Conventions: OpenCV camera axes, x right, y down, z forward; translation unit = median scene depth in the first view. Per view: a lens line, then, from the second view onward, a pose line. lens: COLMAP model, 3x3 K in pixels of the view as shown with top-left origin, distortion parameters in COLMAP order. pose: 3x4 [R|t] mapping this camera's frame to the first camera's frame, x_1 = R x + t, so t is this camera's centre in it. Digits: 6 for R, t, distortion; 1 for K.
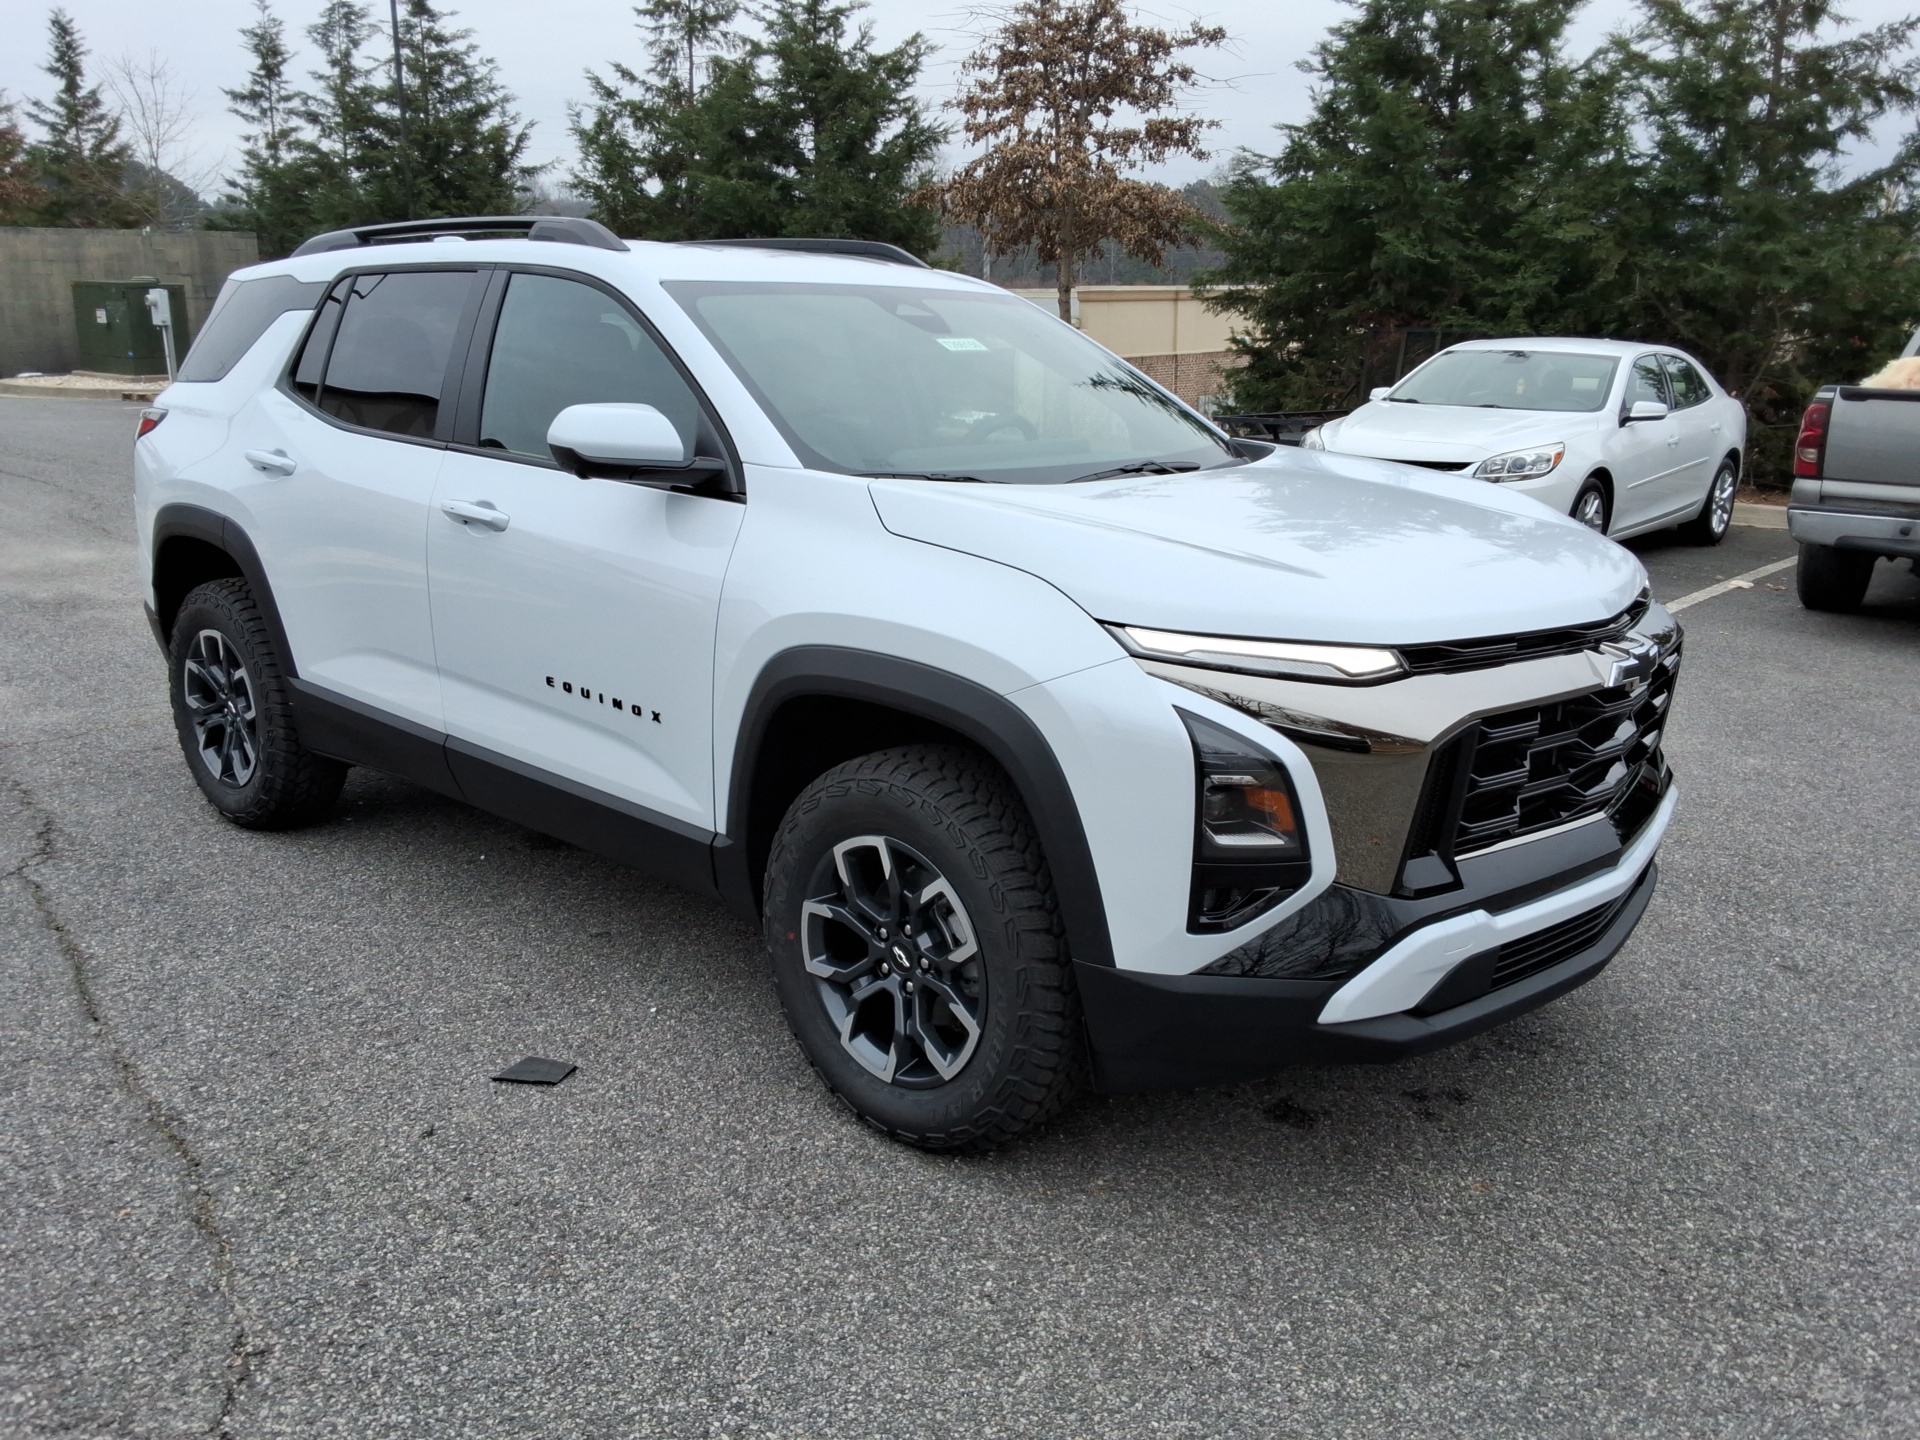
lens RADIAL K [[1538.7, 0, 991.1], [0, 1538.7, 715.5], [0, 0, 1]] dist [0.089542, -0.130335]
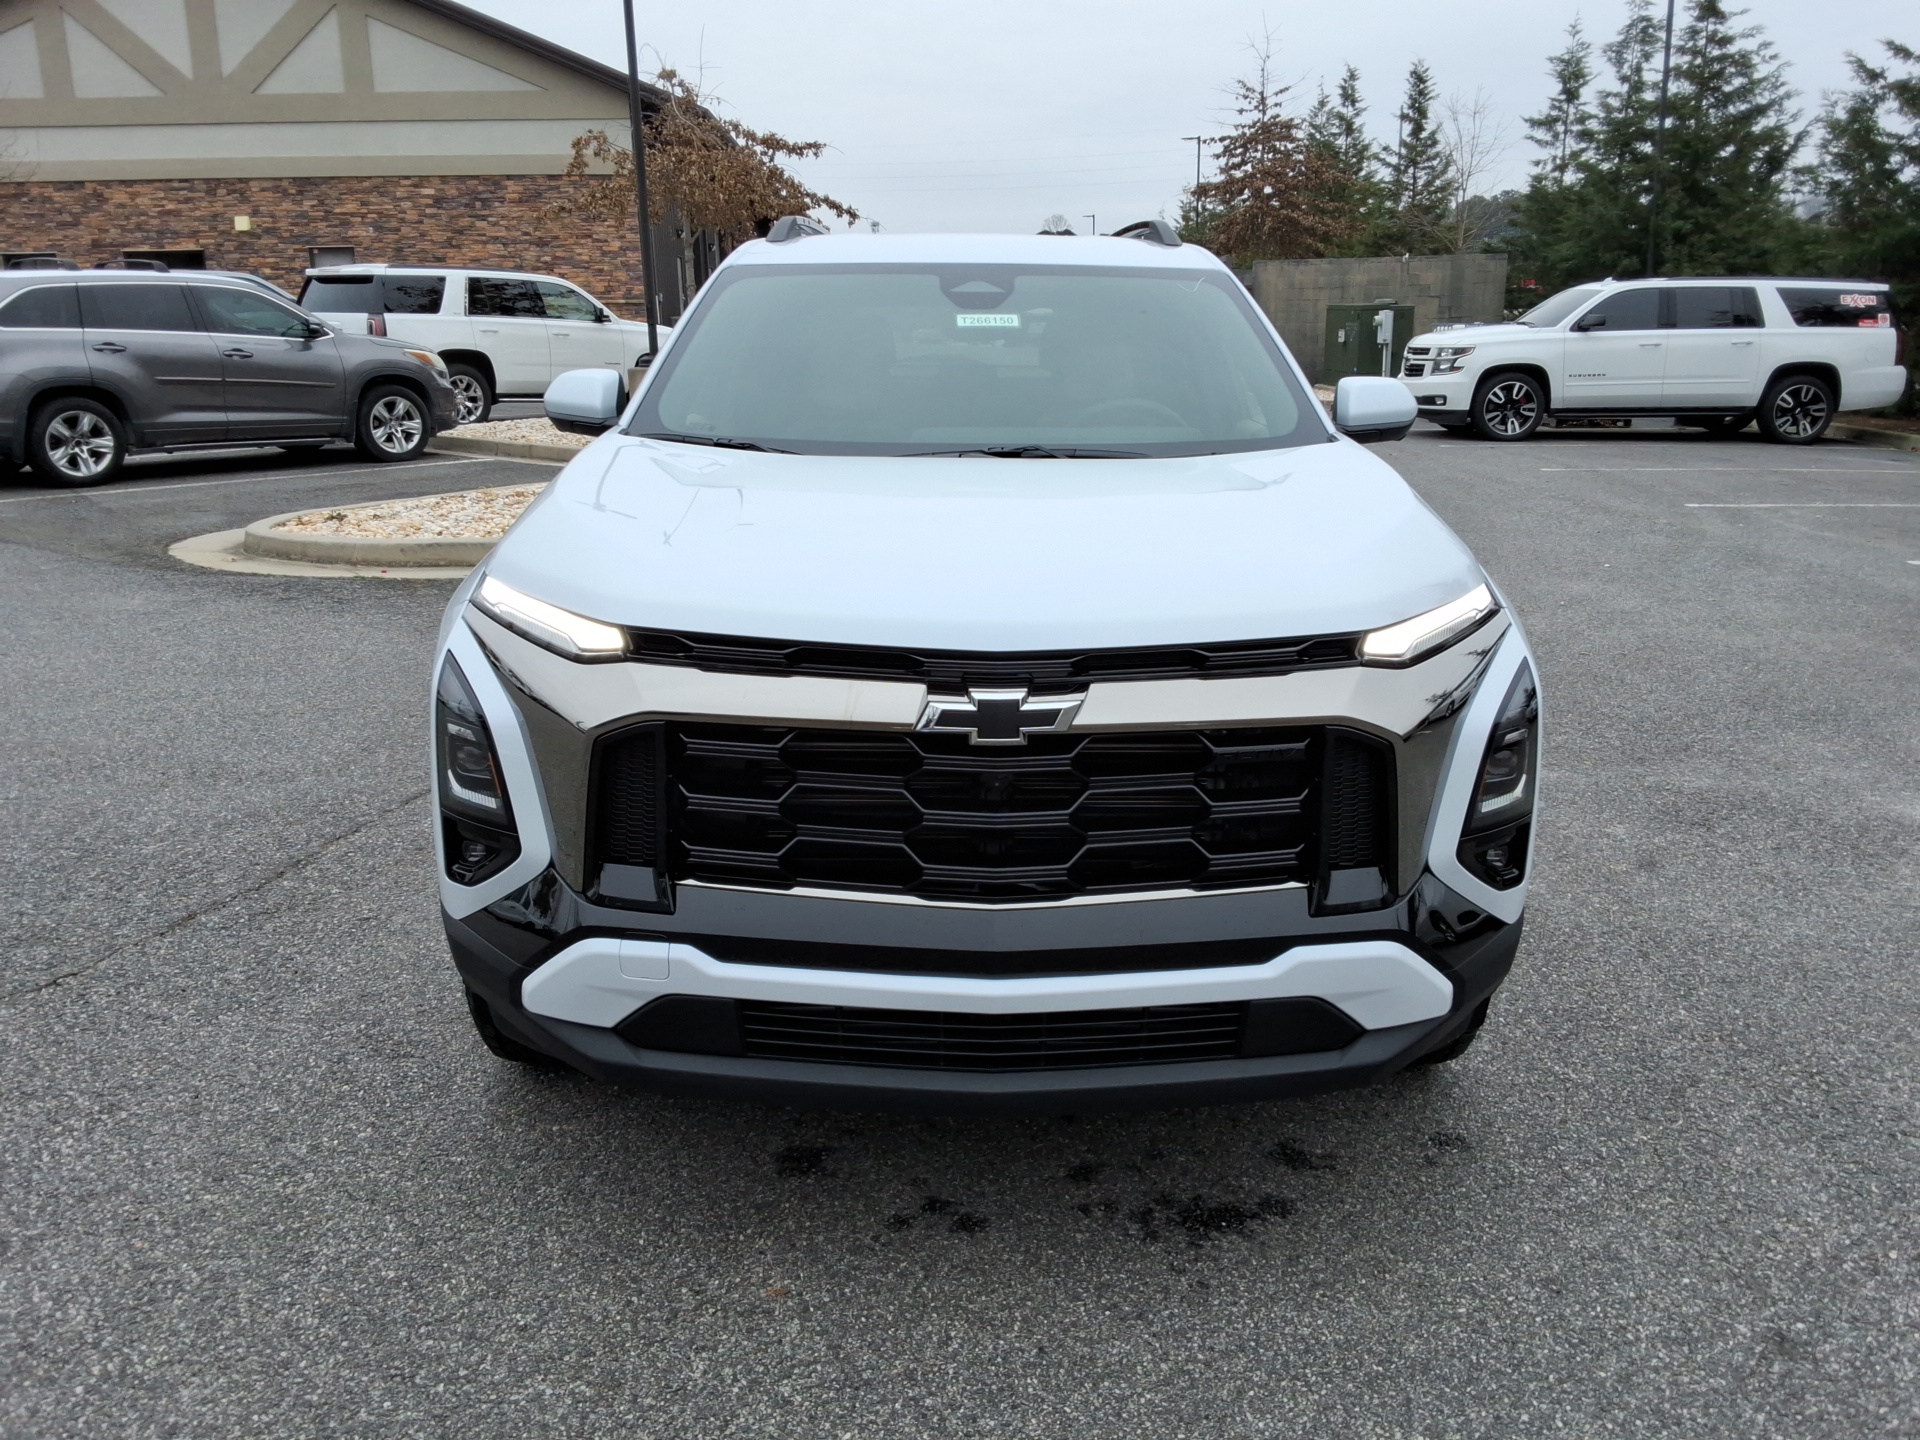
lens RADIAL K [[1538.7, 0, 966.7], [0, 1538.7, 717.5], [0, 0, 1]] dist [0.089542, -0.130335]
pose [[0.670869, 0.167166, -0.722489, 0.094883], [-0.175646, 0.982358, 0.064197, -0.007688], [0.720474, 0.083835, 0.688395, 0.047077]]
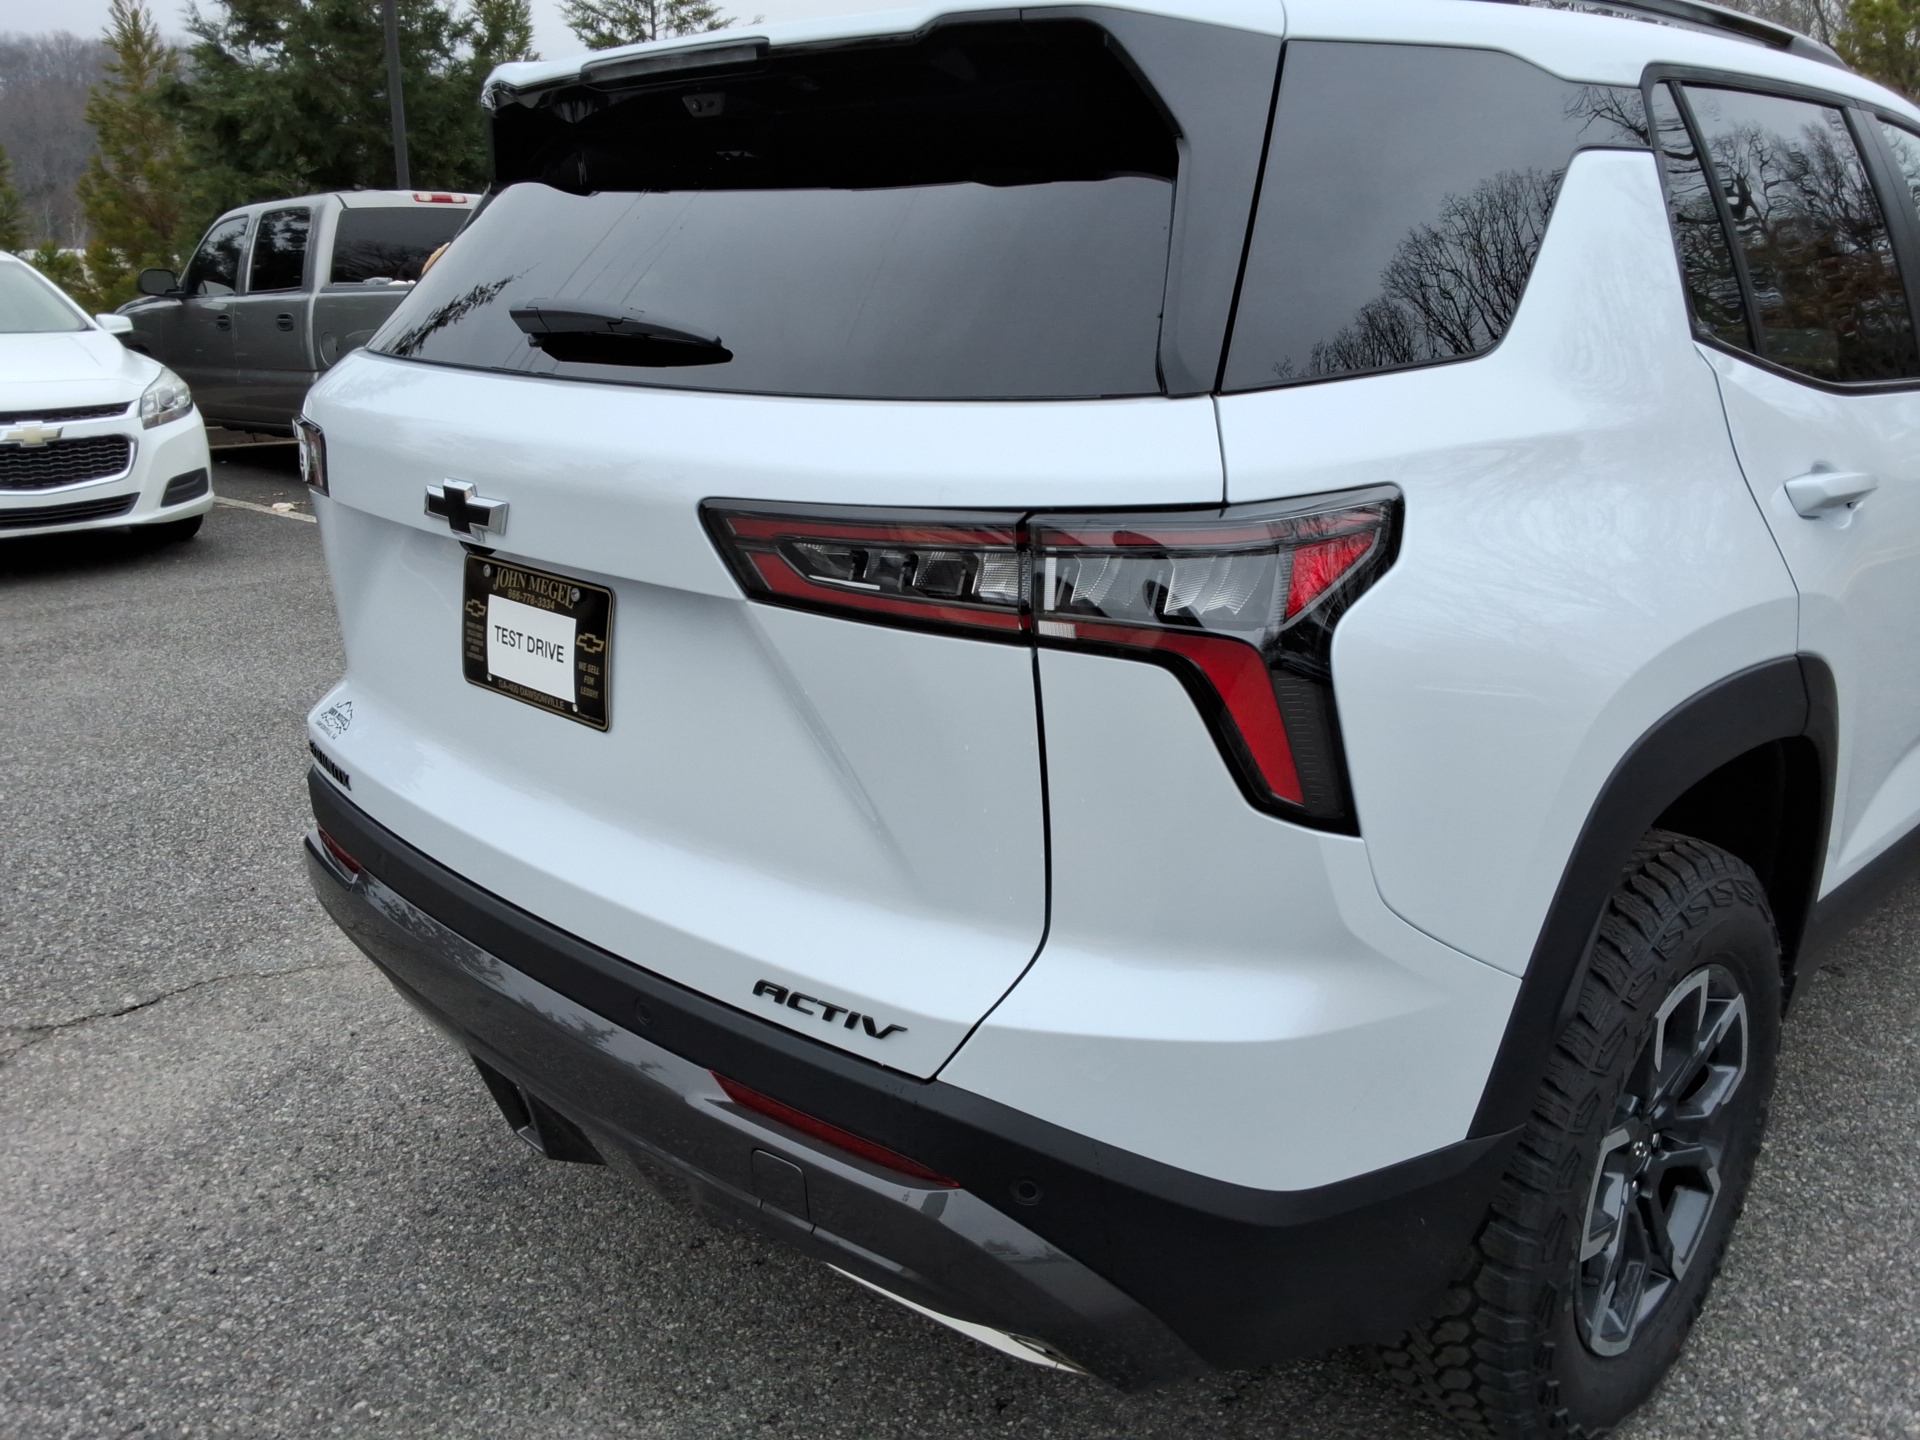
lens RADIAL K [[1538.7, 0, 990.6], [0, 1538.7, 713.8], [0, 0, 1]] dist [0.089542, -0.130335]
pose [[0.041836, -0.295483, 0.954431, -0.138308], [0.239686, 0.930341, 0.277519, -0.042978], [-0.969949, 0.217153, 0.109745, 0.179122]]
